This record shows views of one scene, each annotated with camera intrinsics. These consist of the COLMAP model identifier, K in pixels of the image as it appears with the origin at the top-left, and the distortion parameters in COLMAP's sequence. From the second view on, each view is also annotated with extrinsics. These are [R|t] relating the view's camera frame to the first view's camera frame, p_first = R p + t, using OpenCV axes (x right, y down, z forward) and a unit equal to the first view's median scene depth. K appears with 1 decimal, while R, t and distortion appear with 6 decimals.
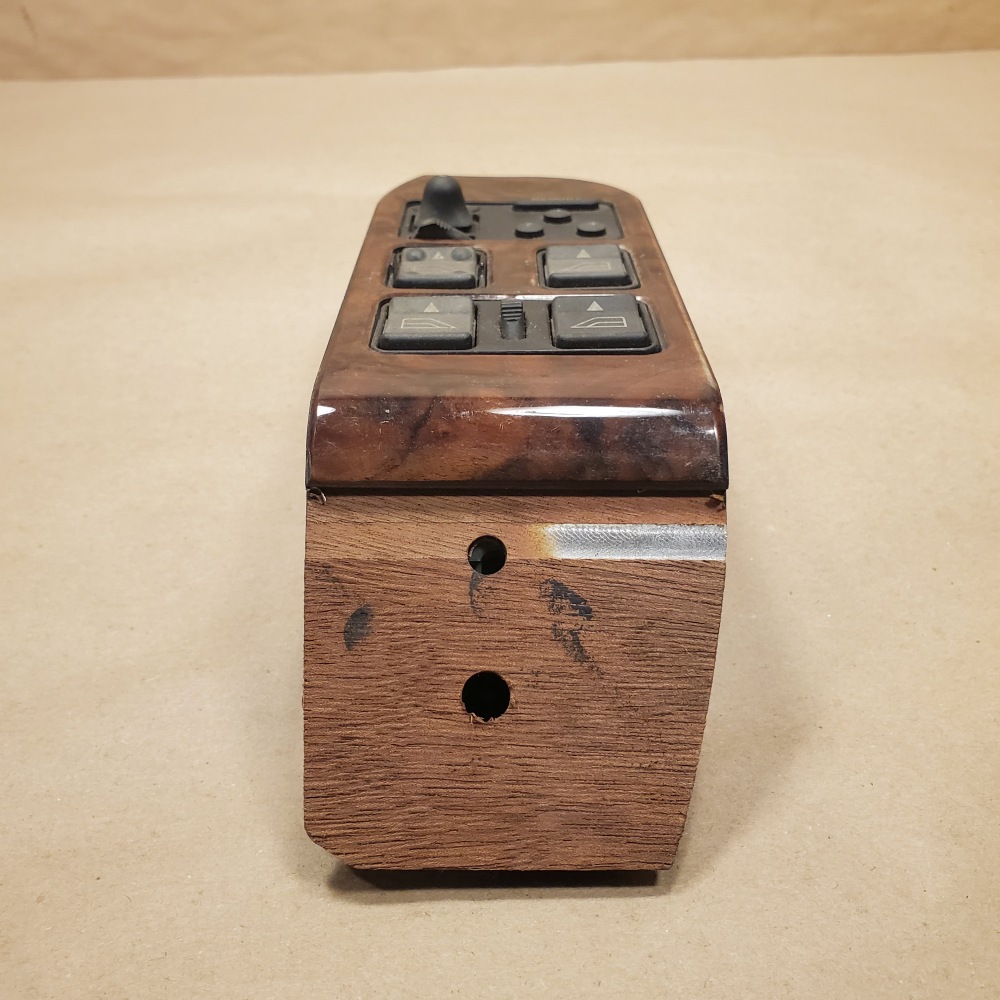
lens RADIAL K [[1049.8, 0, 501.0], [0, 1049.8, 497.7], [0, 0, 1]] dist [0.067112, -0.145797]
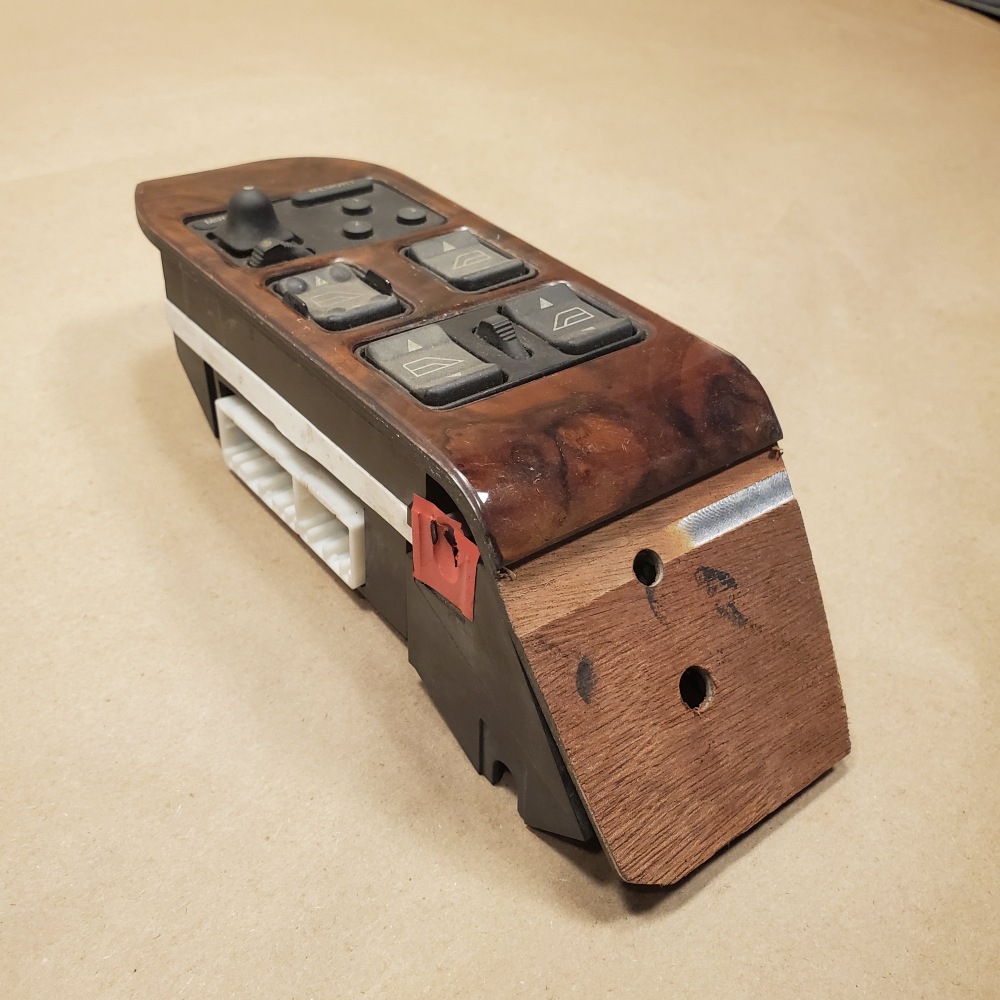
lens RADIAL K [[1060.6, 0, 496.3], [0, 1060.6, 496.7], [0, 0, 1]] dist [0.015375, -0.049842]
pose [[0.788843, -0.330164, 0.518380, -0.671075], [0.269979, 0.943869, 0.190324, -0.260389], [-0.552121, -0.010184, 0.833702, 0.192469]]
